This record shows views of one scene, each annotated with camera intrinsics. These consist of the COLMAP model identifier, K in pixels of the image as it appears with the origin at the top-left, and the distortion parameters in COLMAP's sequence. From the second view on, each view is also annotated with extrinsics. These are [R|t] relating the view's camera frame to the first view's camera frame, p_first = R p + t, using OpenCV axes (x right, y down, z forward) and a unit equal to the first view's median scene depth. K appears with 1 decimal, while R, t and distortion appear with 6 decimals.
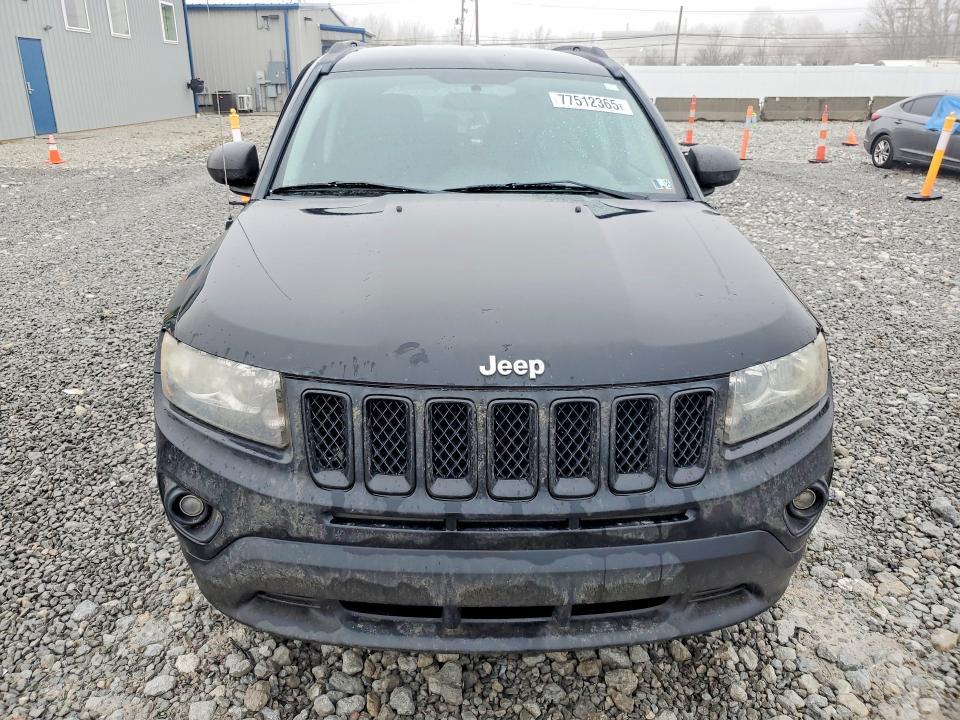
lens RADIAL K [[782.4, 0, 480.0], [0, 782.4, 360.0], [0, 0, 1]] dist [0.034207, -0.002360]
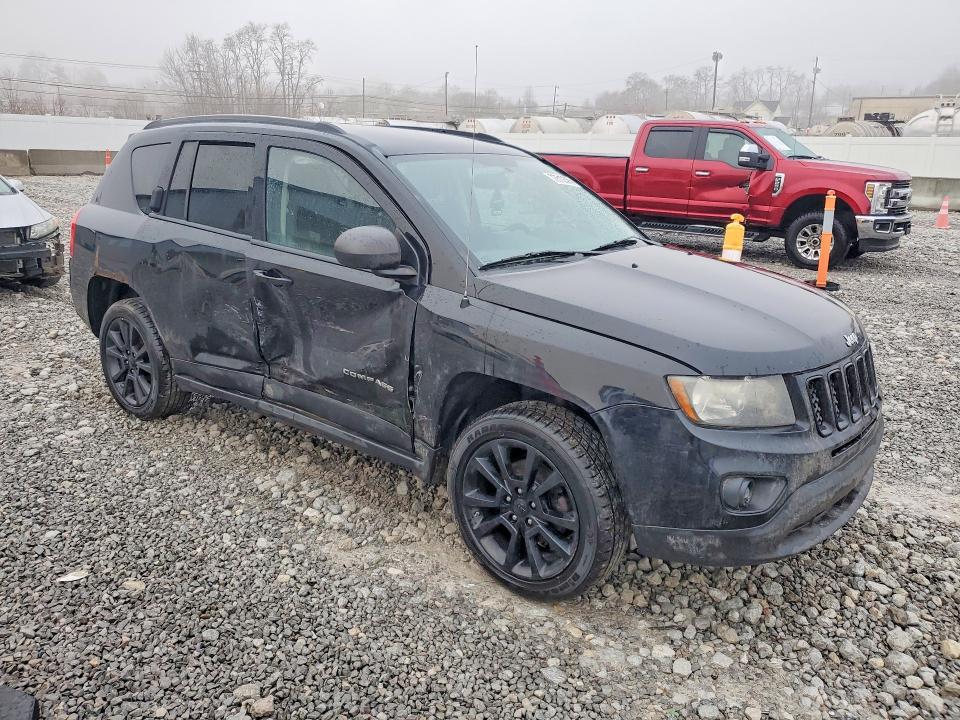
lens RADIAL K [[782.4, 0, 480.0], [0, 782.4, 360.0], [0, 0, 1]] dist [0.034207, -0.002360]
pose [[0.629263, -0.198423, 0.751436, -1.056896], [0.238056, 0.969596, 0.056678, -0.141718], [-0.739836, 0.143219, 0.657367, 0.273411]]
